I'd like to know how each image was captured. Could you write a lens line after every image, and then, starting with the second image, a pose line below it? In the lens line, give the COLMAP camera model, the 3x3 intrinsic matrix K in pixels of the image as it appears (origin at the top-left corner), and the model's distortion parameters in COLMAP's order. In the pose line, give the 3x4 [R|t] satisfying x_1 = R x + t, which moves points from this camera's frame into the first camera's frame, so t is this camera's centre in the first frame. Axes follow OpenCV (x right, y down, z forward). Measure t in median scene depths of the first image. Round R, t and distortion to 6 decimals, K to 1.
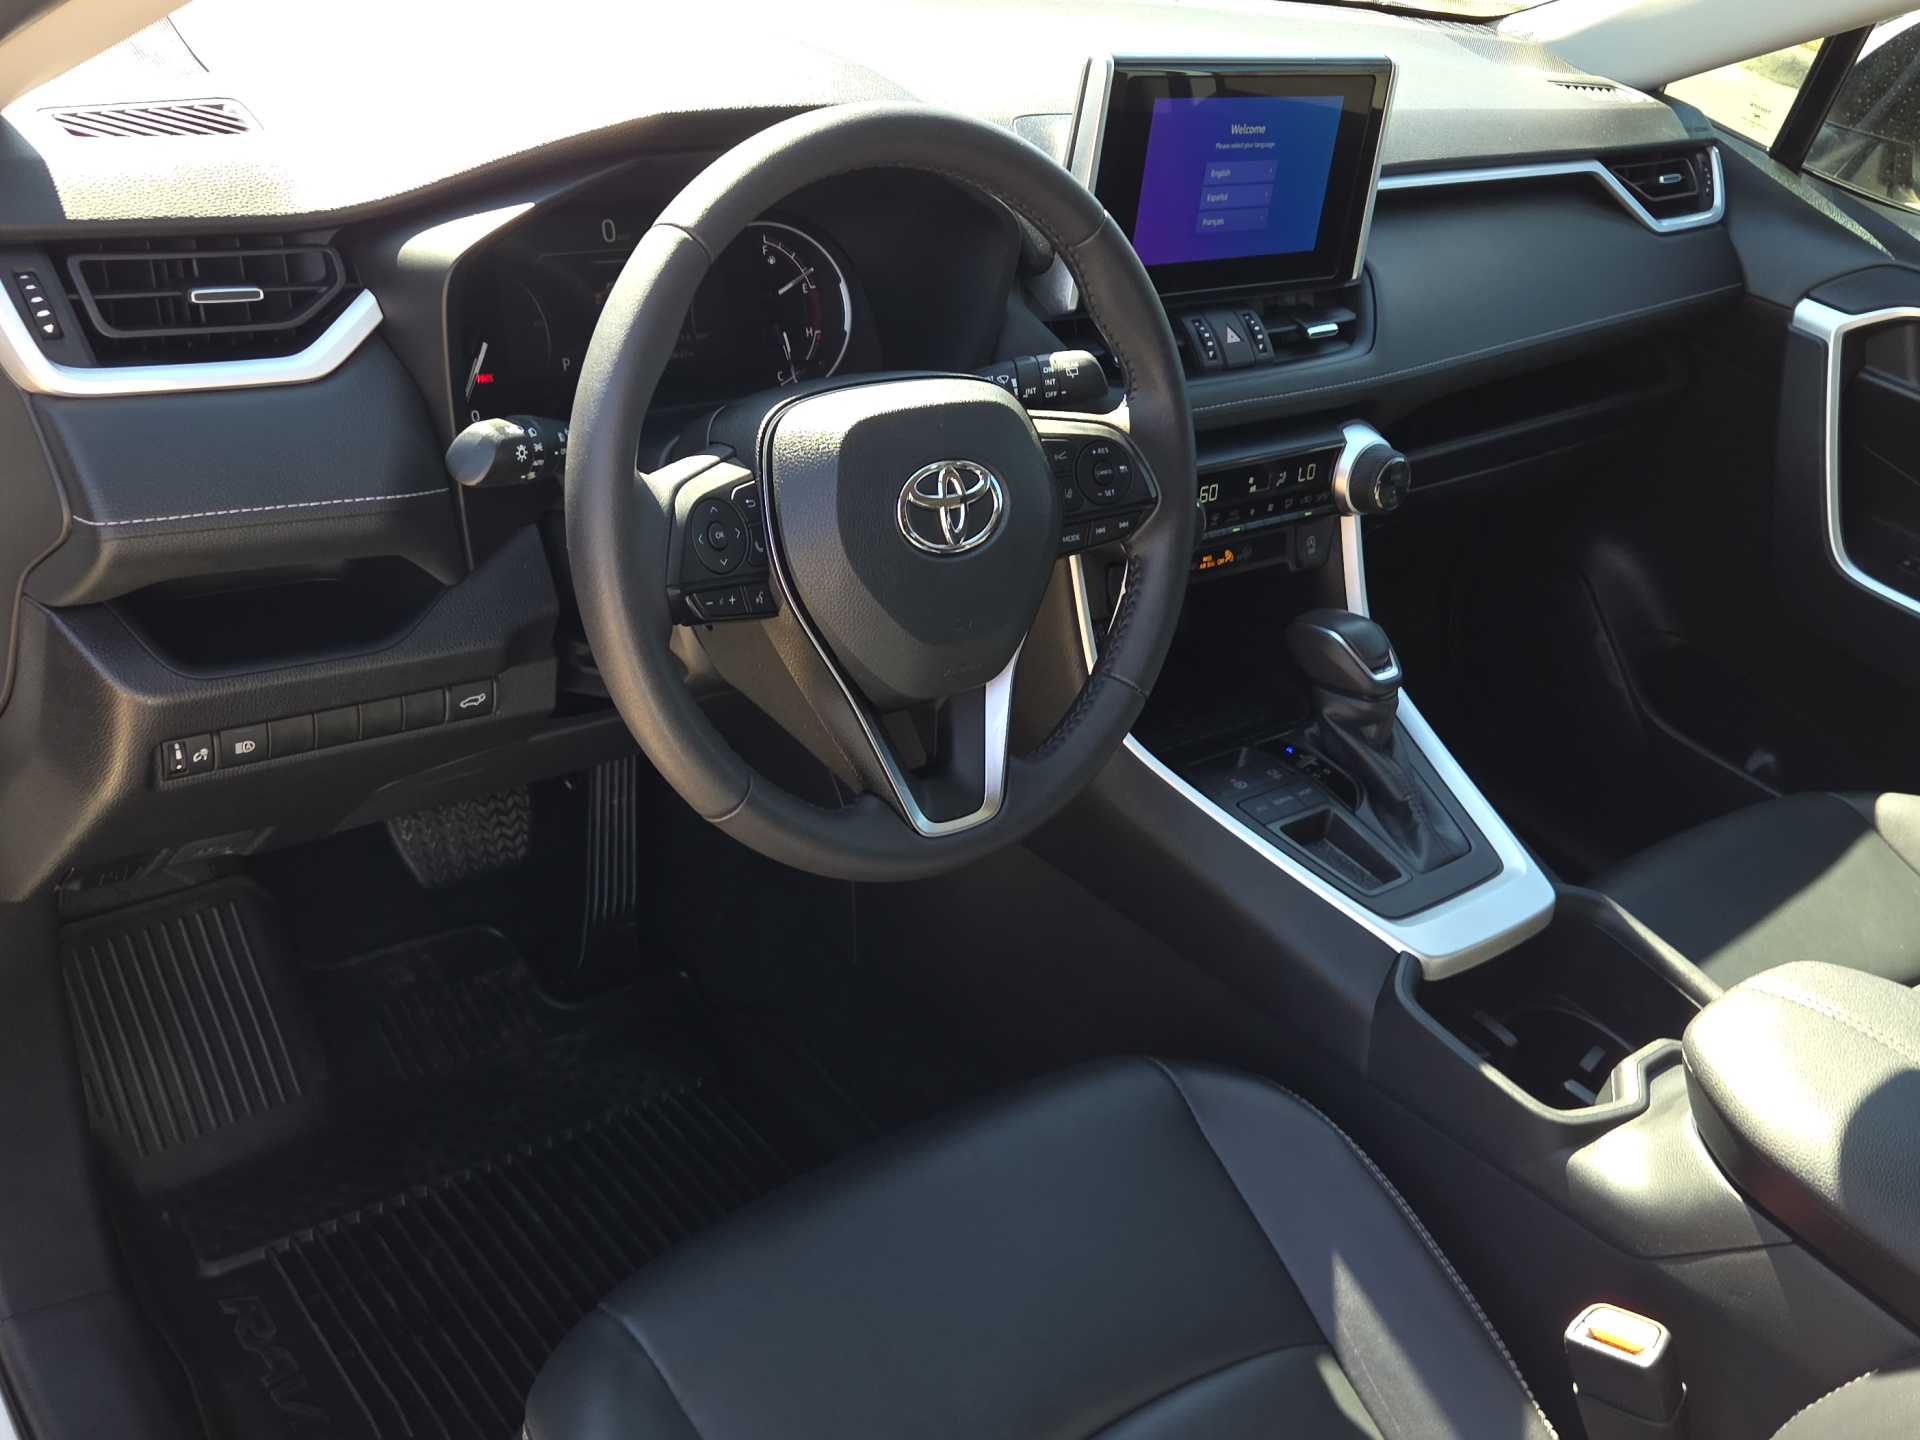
lens RADIAL K [[1818.7, 0, 972.4], [0, 1818.7, 713.6], [0, 0, 1]] dist [0.051730, 0.000000]
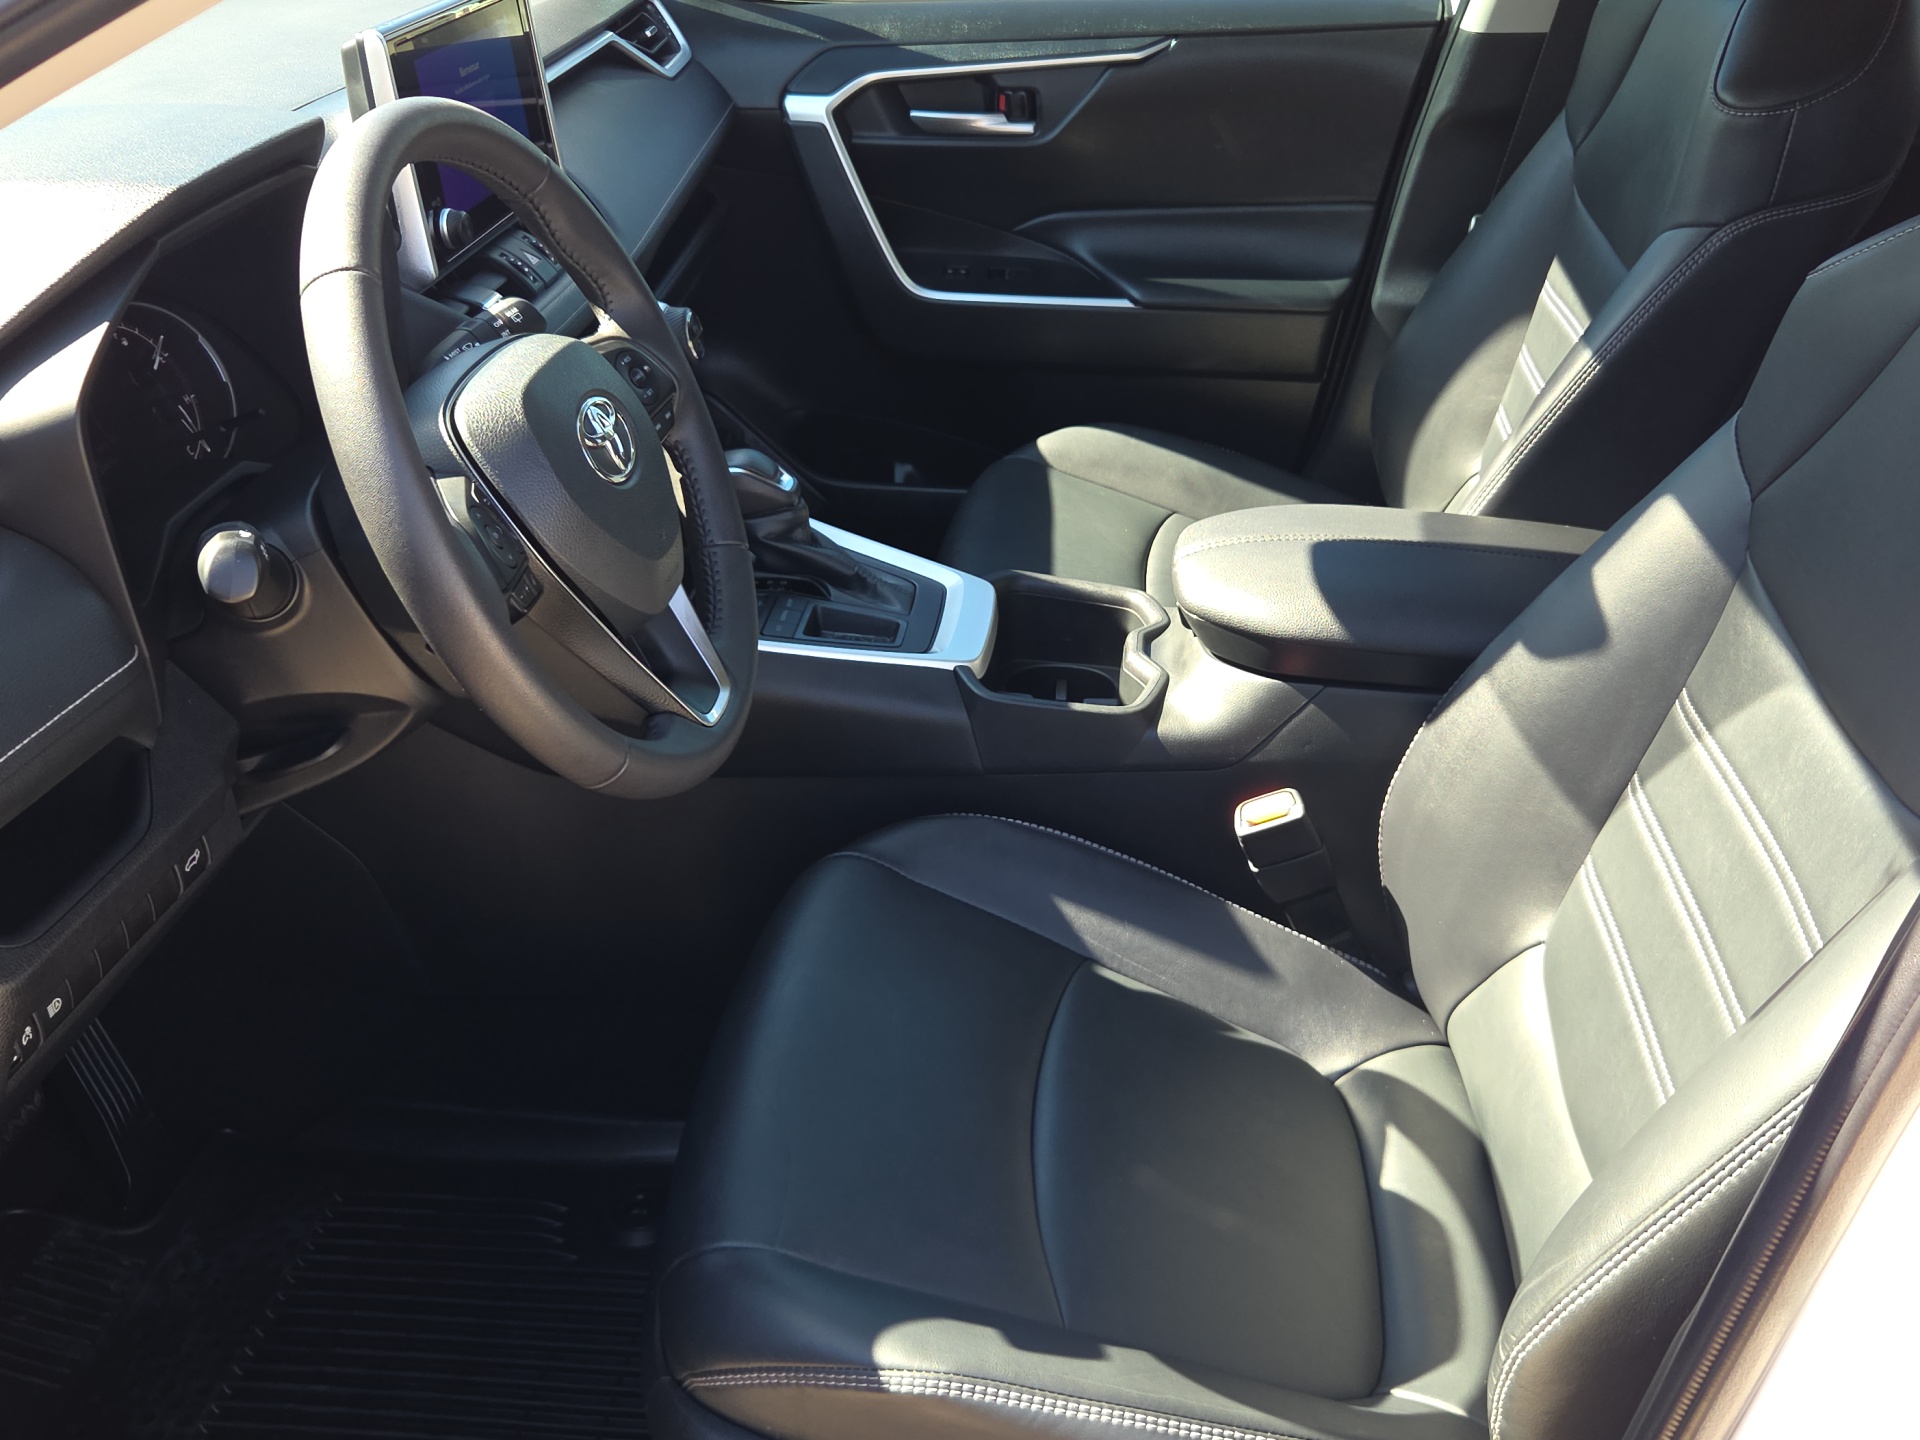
lens RADIAL K [[1818.7, 0, 948.4], [0, 1818.7, 707.3], [0, 0, 1]] dist [0.051730, 0.000000]
pose [[0.719269, -0.474613, 0.507340, -0.374133], [0.456640, 0.873335, 0.169608, -0.050098], [-0.523576, 0.109678, 0.844890, -0.006507]]
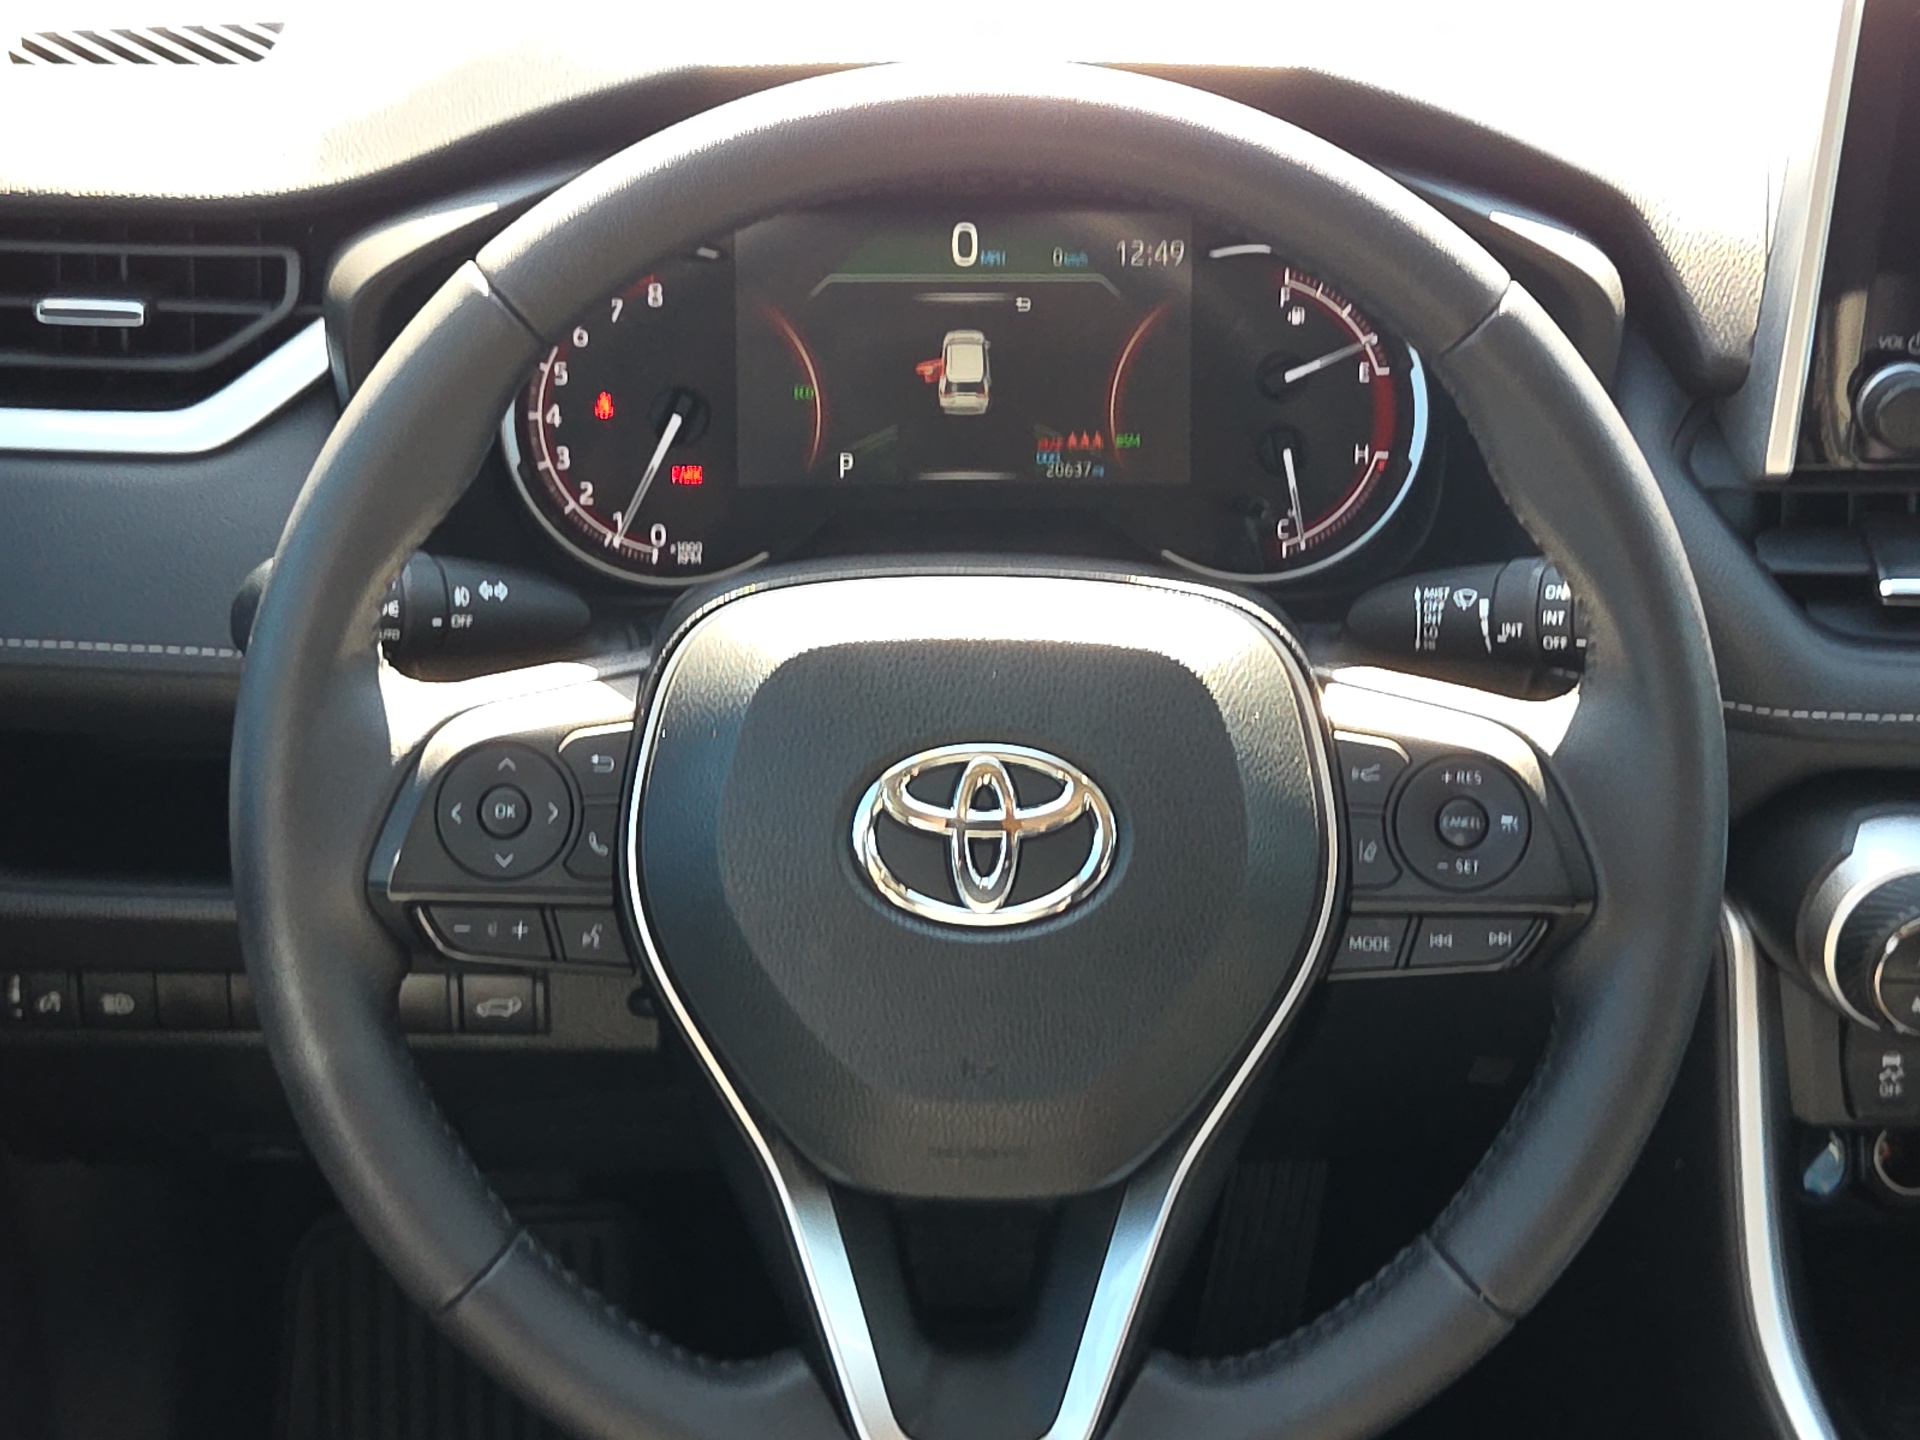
lens RADIAL K [[3274.2, 0, 1009.7], [0, 3274.2, 713.4], [0, 0, 1]] dist [0.077046, 0.000000]
pose [[0.794240, 0.161854, -0.585650, 0.399690], [-0.211754, 0.977173, -0.017116, -0.100665], [0.569511, 0.137608, 0.810383, 0.192654]]
